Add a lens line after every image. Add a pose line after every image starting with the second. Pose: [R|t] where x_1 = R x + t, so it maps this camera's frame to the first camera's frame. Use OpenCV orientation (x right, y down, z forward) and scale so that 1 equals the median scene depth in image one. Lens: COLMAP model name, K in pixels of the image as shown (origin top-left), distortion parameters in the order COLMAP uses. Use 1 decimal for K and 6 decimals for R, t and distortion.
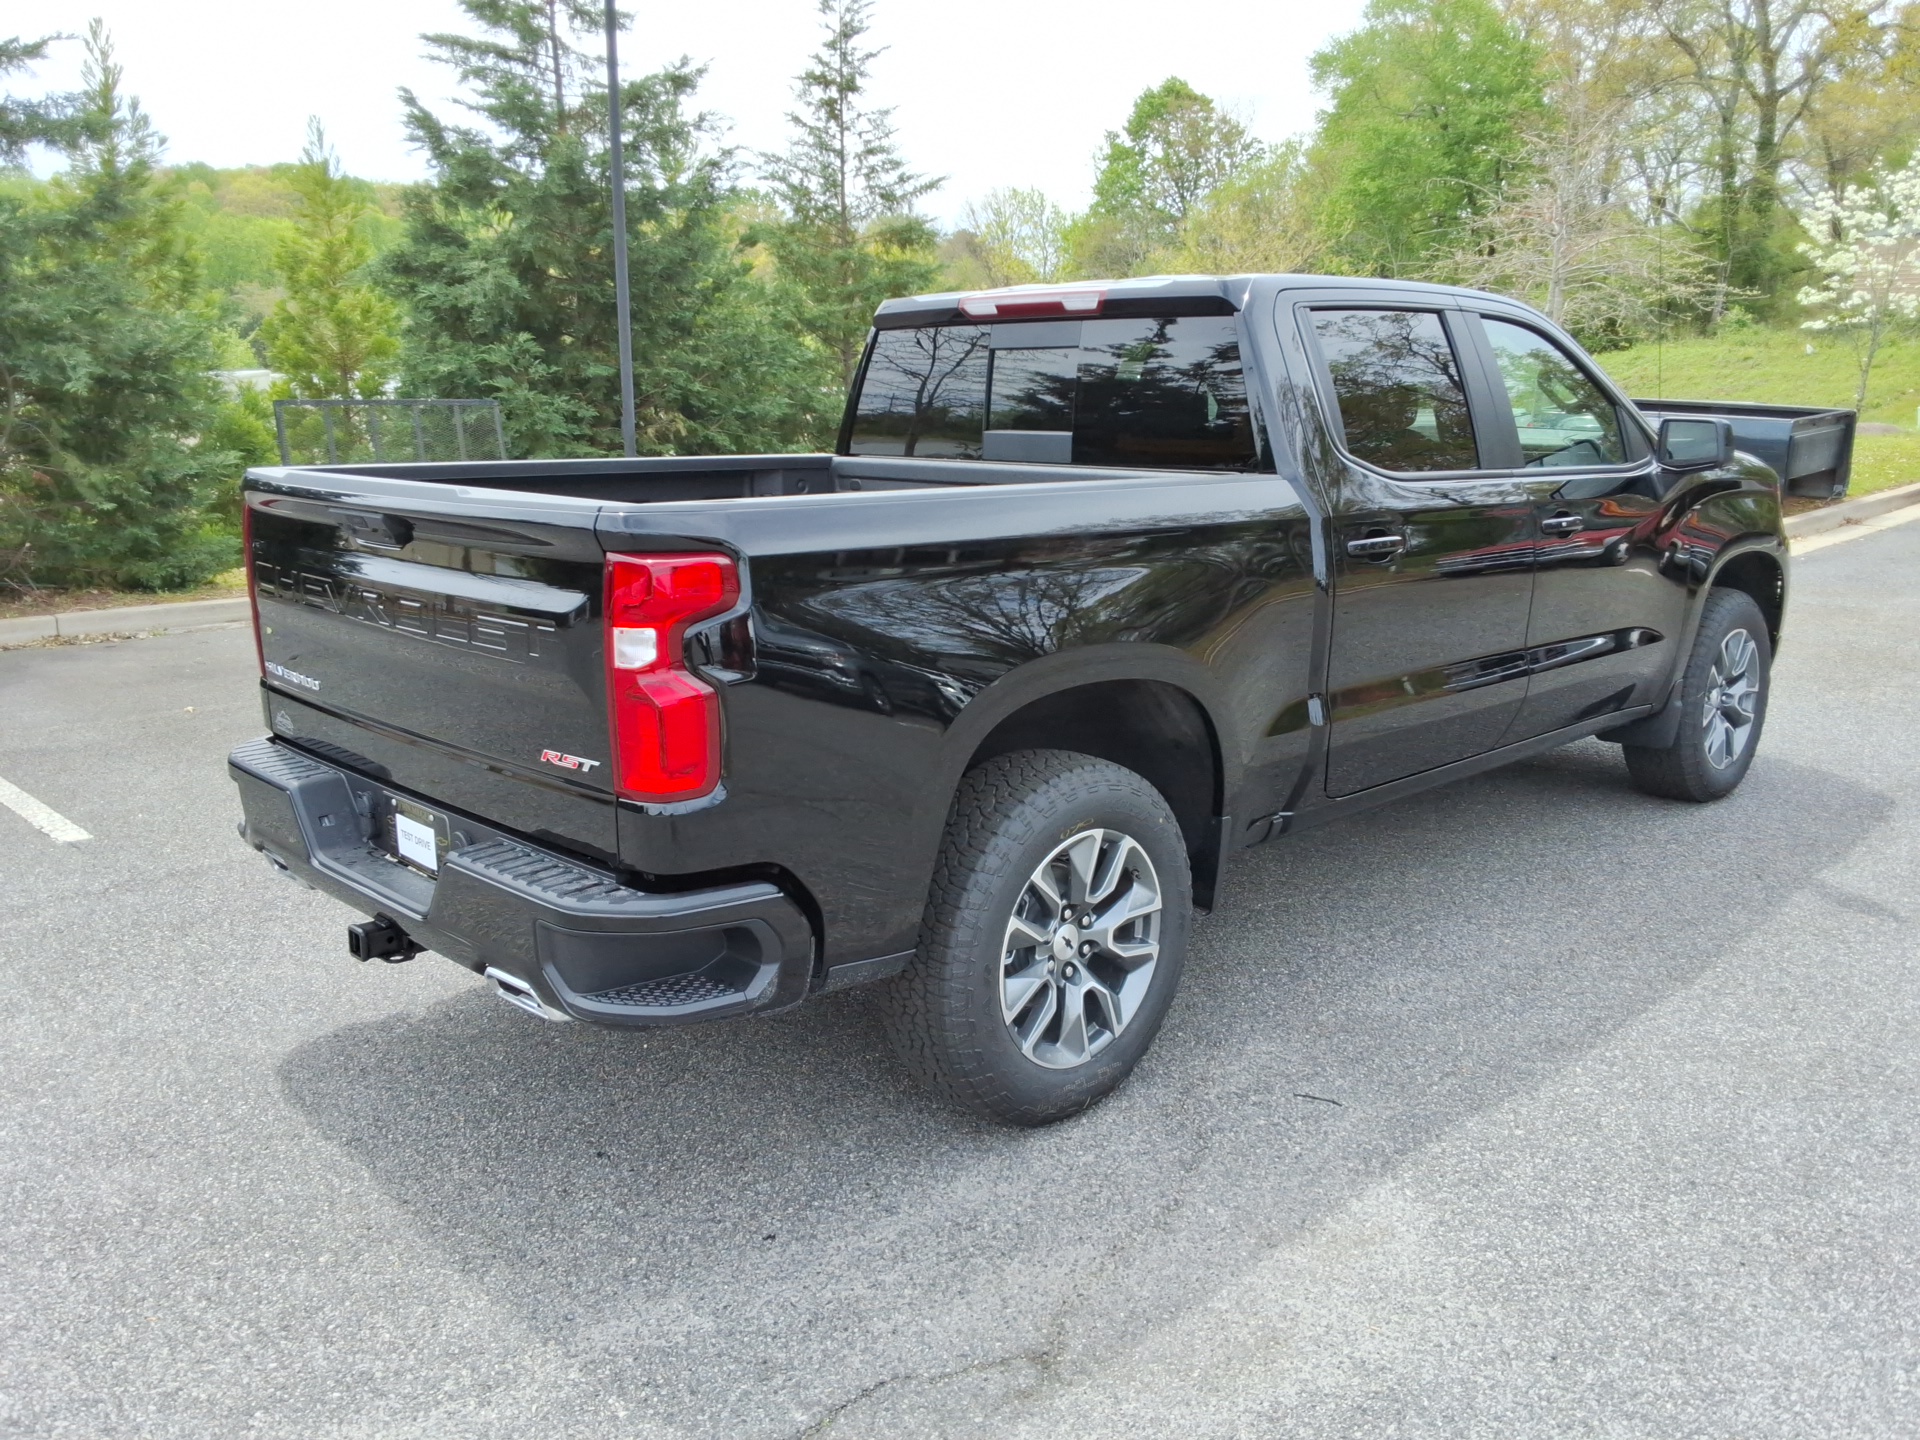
lens RADIAL K [[1539.2, 0, 975.6], [0, 1539.2, 707.5], [0, 0, 1]] dist [0.096373, -0.153304]
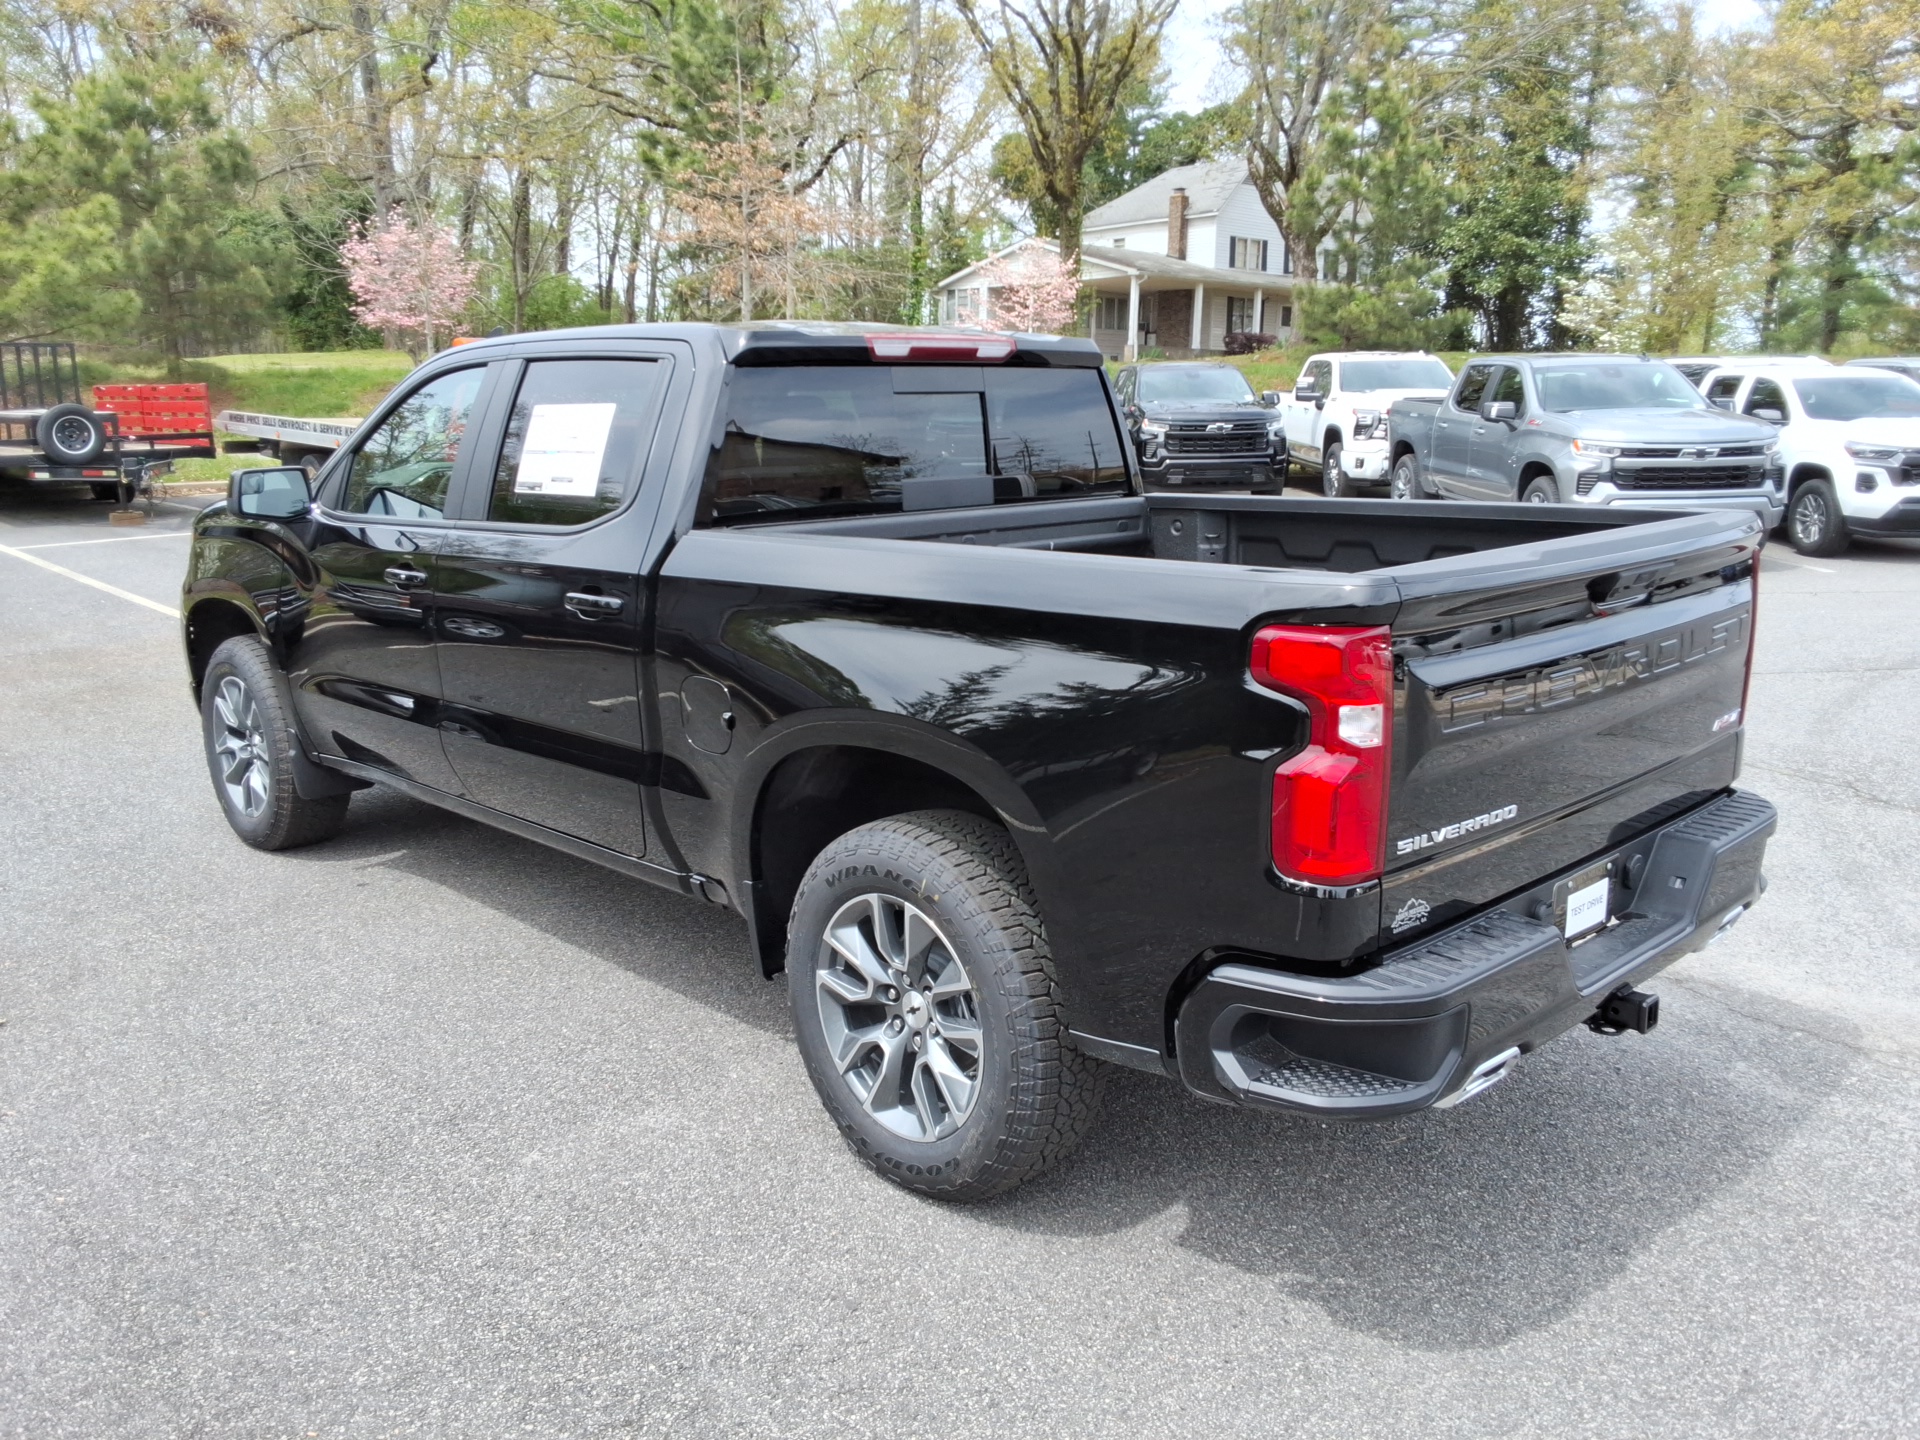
lens RADIAL K [[1524.3, 0, 969.9], [0, 1524.3, 715.3], [0, 0, 1]] dist [0.108547, -0.152975]
pose [[-0.000457, -0.200996, 0.979592, -1.283959], [0.216334, 0.956375, 0.196334, -0.299524], [-0.976319, 0.212009, 0.043045, 1.318216]]
